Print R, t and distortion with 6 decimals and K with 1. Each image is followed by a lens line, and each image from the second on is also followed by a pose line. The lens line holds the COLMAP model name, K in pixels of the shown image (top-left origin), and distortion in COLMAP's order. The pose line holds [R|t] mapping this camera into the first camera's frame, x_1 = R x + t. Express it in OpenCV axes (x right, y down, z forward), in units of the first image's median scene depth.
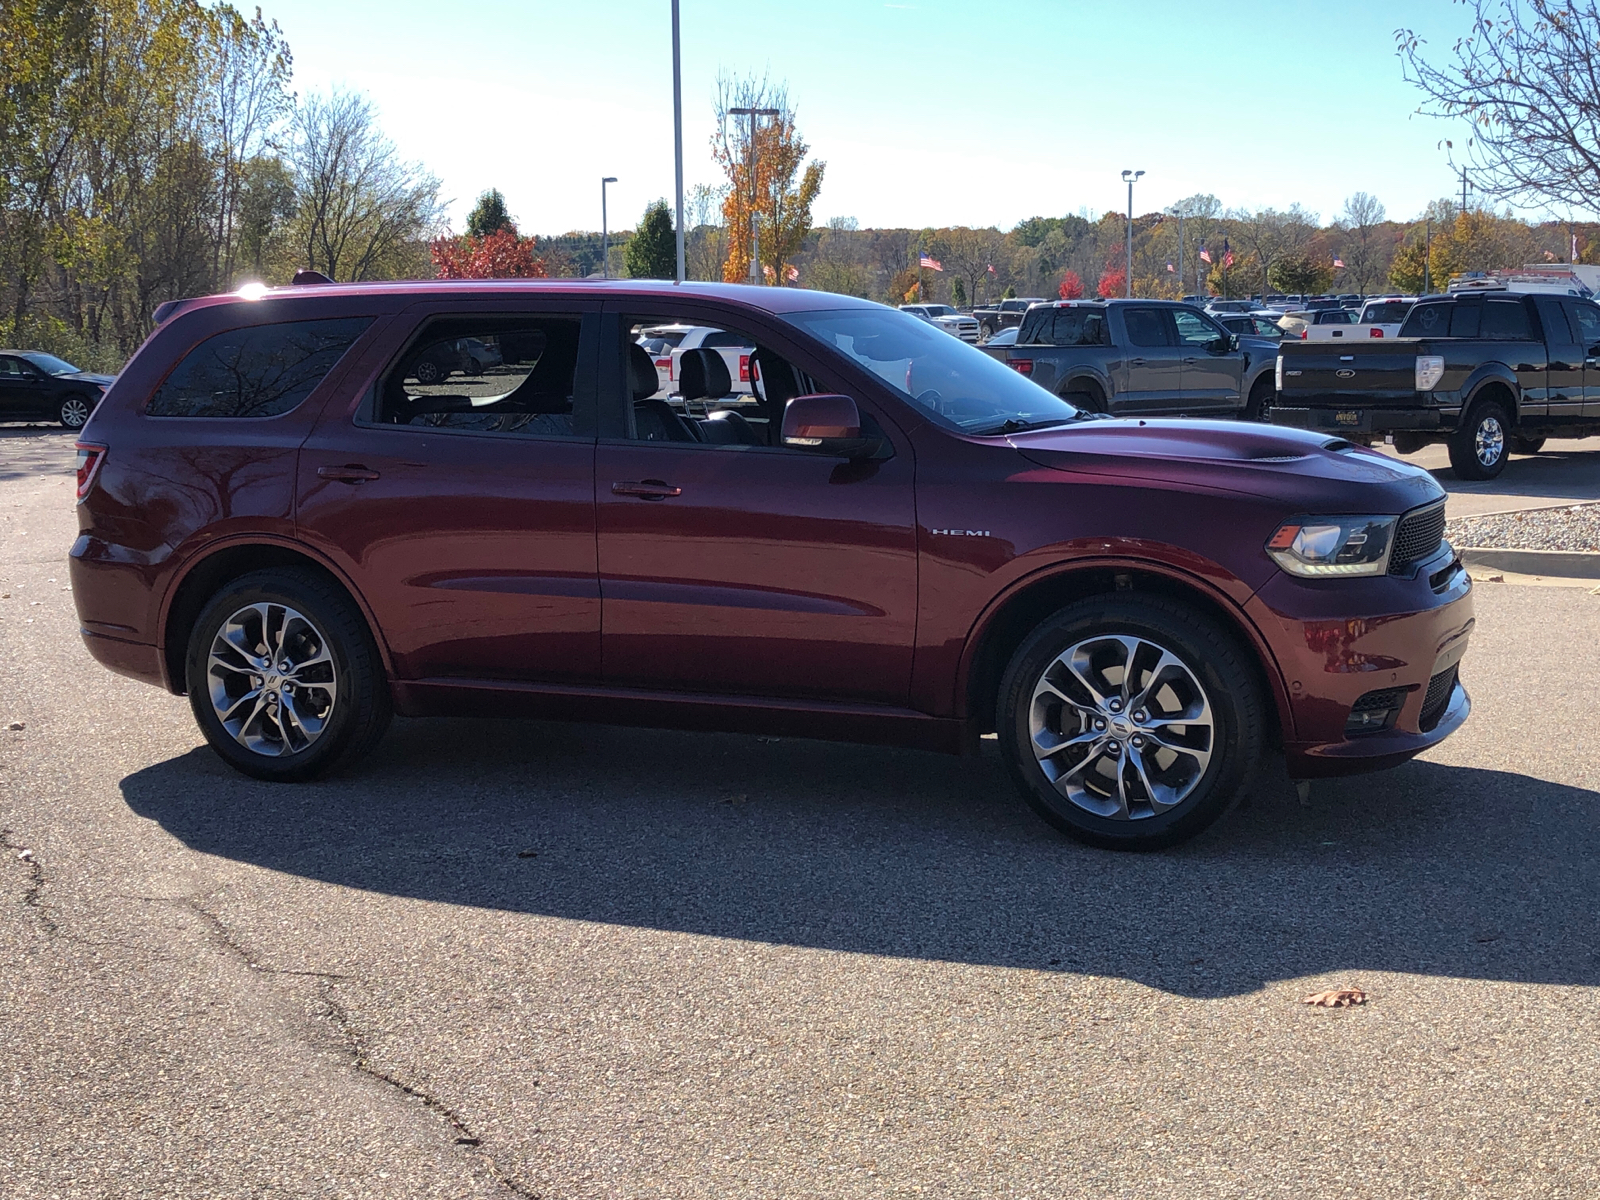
lens RADIAL K [[2078.9, 0, 806.5], [0, 2078.9, 602.3], [0, 0, 1]] dist [0.047240, 0.000000]
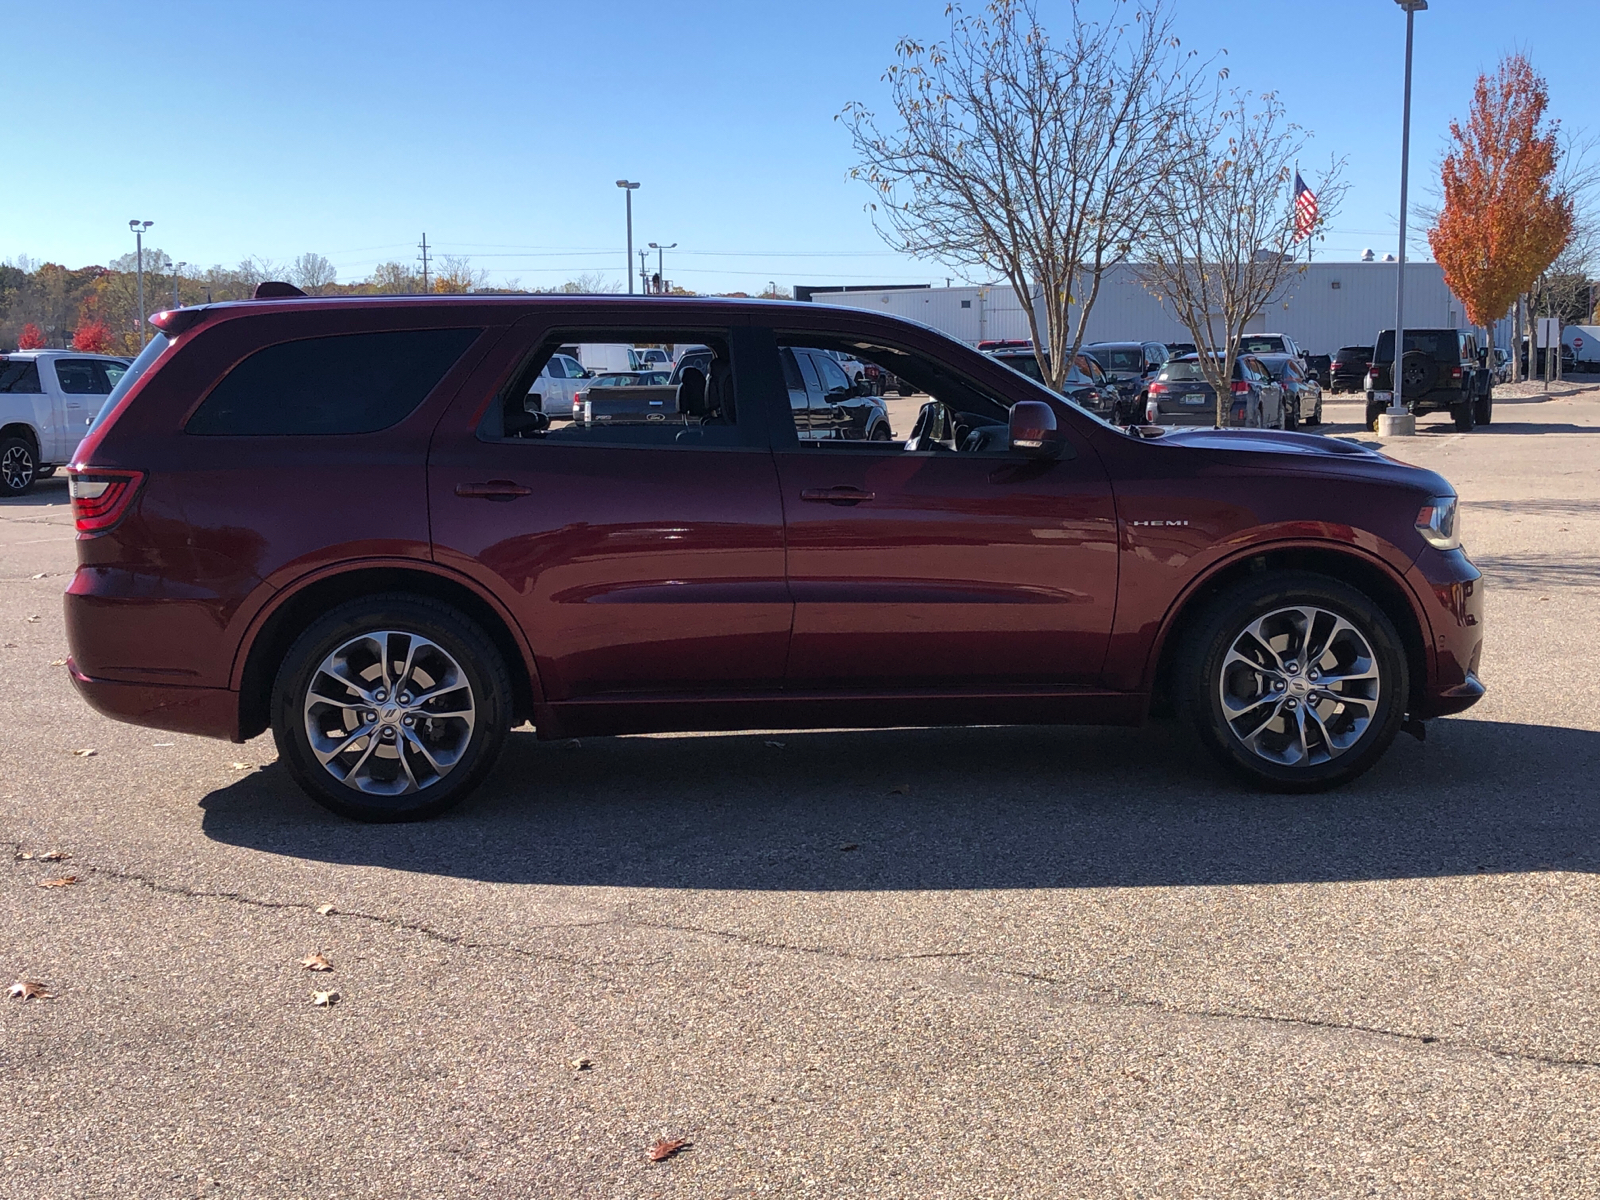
lens RADIAL K [[2078.9, 0, 805.2], [0, 2078.9, 606.1], [0, 0, 1]] dist [0.047240, 0.000000]
pose [[0.880435, -0.045934, 0.471936, -0.549770], [0.058340, 0.998228, -0.011681, 0.011311], [-0.470563, 0.037817, 0.881555, 0.090829]]
